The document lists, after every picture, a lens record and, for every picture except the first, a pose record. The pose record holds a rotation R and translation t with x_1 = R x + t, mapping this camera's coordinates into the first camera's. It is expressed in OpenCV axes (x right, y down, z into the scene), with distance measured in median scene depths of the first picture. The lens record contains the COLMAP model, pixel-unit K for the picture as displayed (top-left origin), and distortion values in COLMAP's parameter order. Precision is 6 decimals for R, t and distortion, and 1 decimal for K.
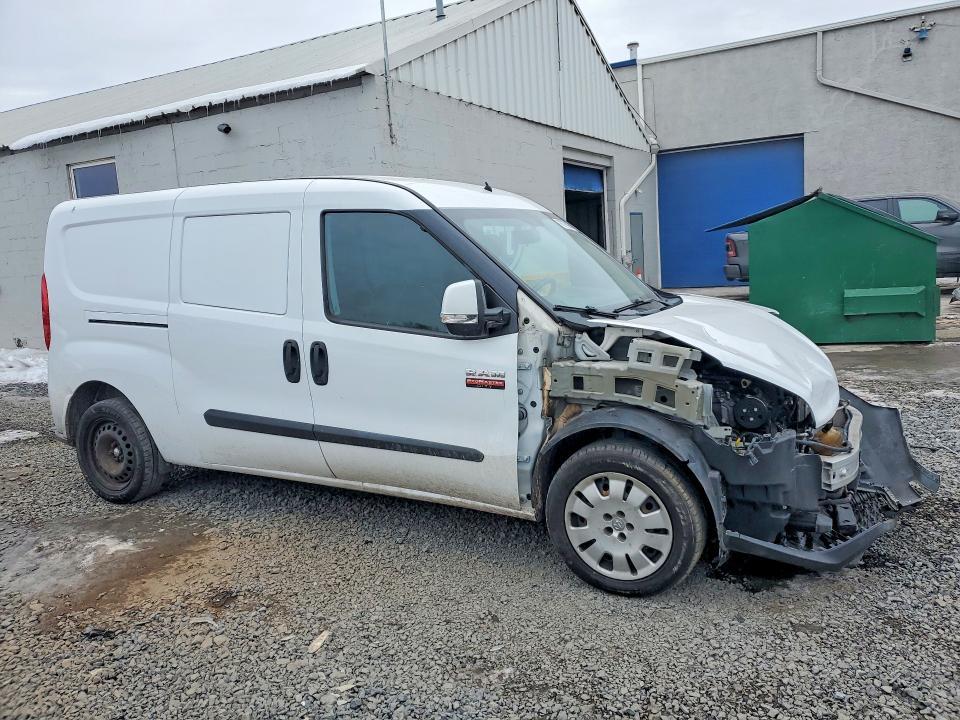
lens RADIAL K [[742.9, 0, 474.5], [0, 742.9, 354.9], [0, 0, 1]] dist [0.008567, 0.007556]
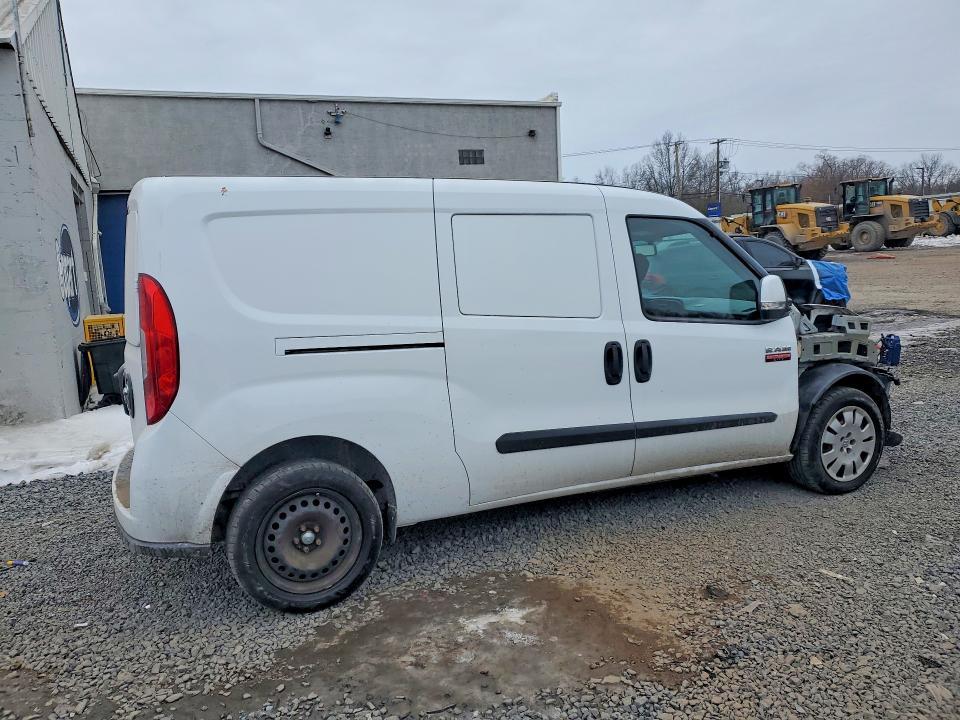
lens RADIAL K [[742.9, 0, 475.3], [0, 742.9, 364.5], [0, 0, 1]] dist [0.008567, 0.007556]
pose [[0.622624, -0.080958, 0.778322, -1.157592], [0.129381, 0.991595, -0.000357, -0.014108], [-0.771751, 0.100923, 0.627865, 0.531472]]
